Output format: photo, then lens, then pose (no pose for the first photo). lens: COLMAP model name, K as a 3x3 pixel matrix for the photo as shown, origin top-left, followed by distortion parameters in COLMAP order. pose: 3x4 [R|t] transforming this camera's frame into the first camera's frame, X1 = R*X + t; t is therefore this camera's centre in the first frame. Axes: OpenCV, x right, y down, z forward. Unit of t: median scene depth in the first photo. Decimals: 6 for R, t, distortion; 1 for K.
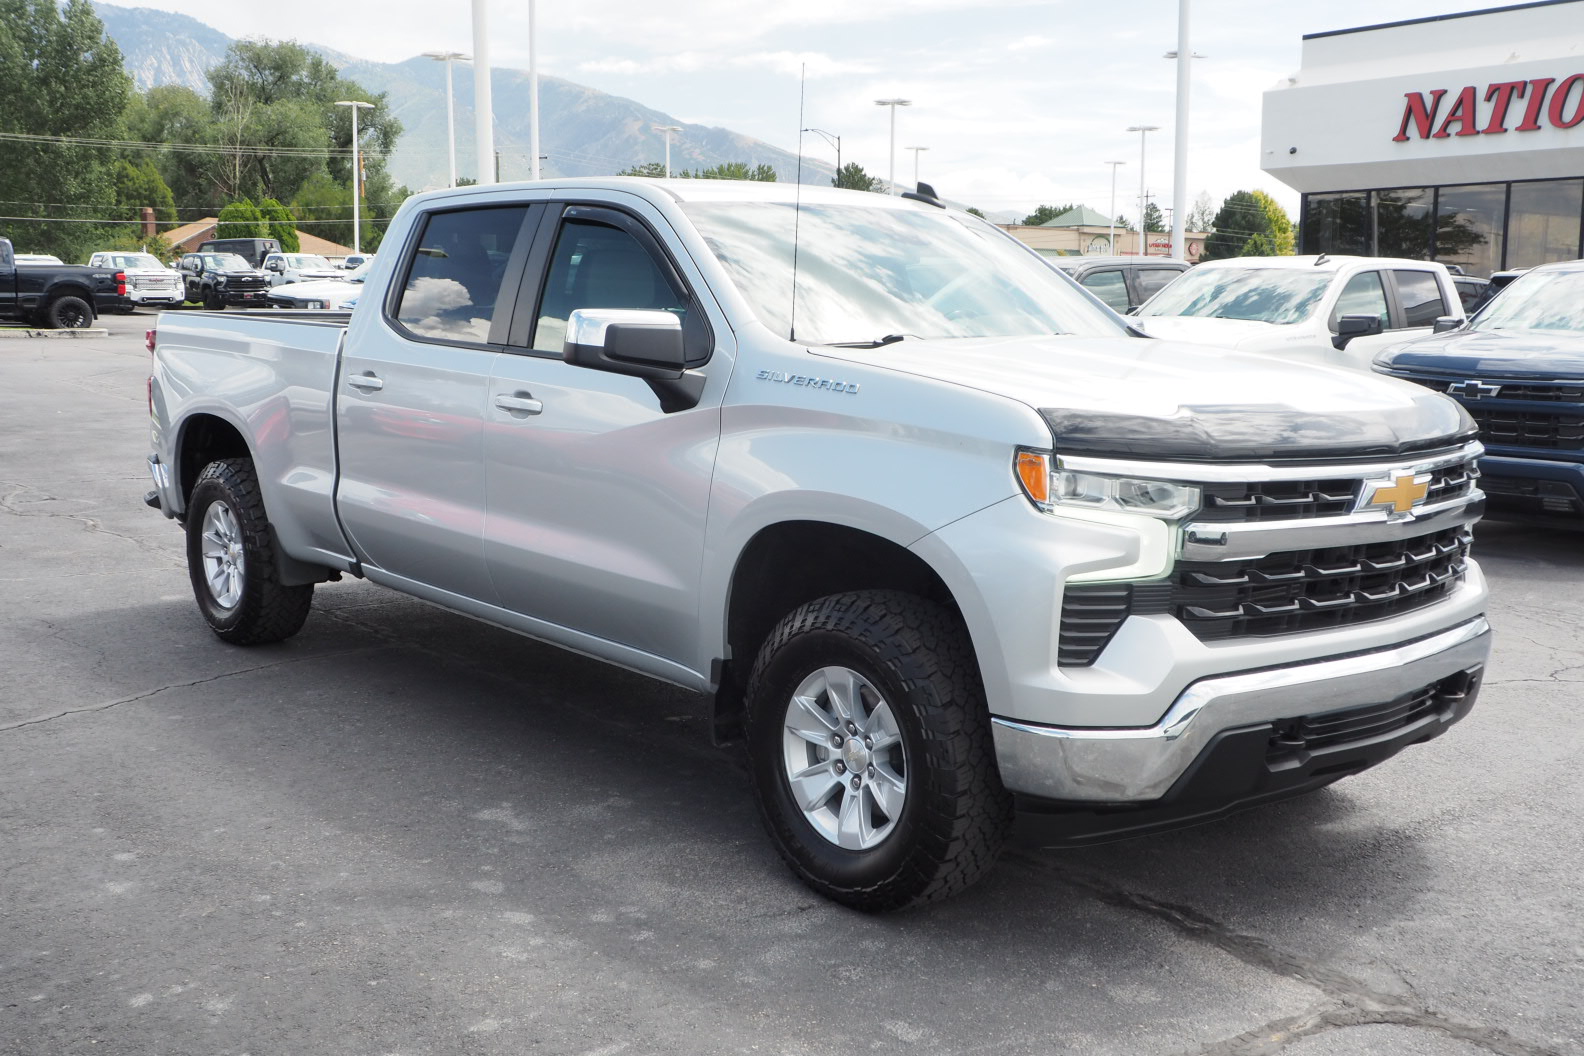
lens RADIAL K [[1614.6, 0, 792.0], [0, 1614.6, 528.0], [0, 0, 1]] dist [-0.013083, 0.016556]
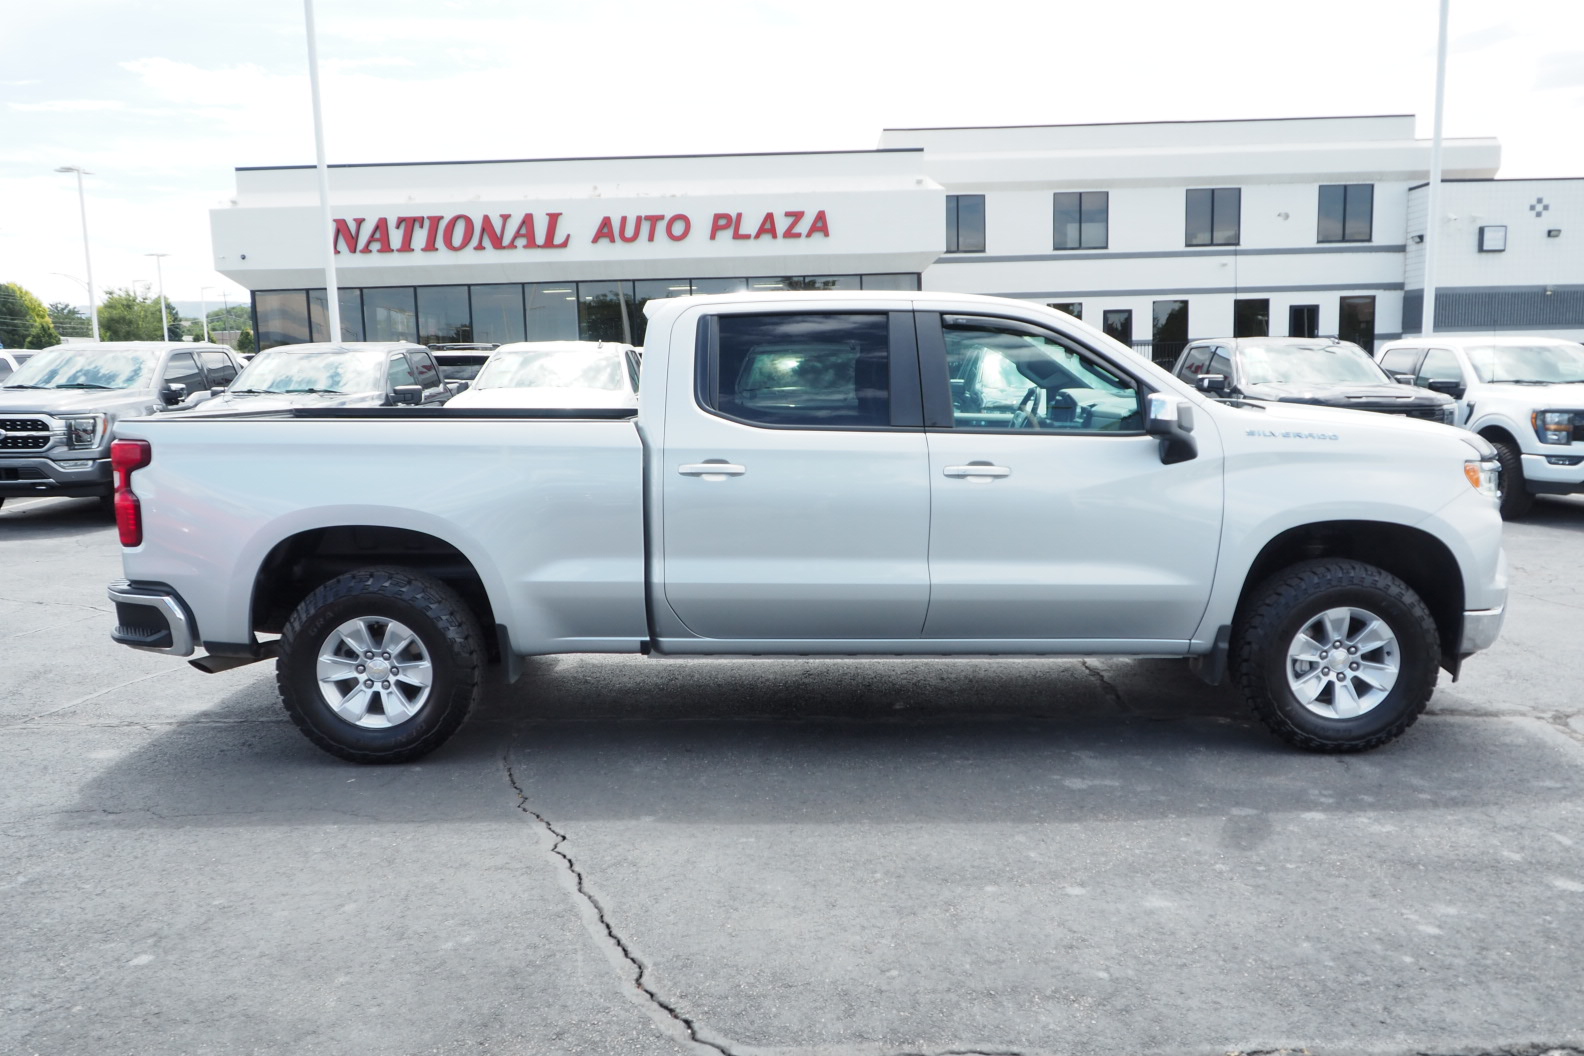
lens RADIAL K [[1182.7, 0, 779.9], [0, 1182.7, 530.9], [0, 0, 1]] dist [-0.001458, -0.005235]
pose [[0.659633, -0.126756, 0.740822, -0.834030], [0.129547, 0.990099, 0.054058, -0.088052], [-0.740339, 0.060313, 0.669523, 0.424246]]
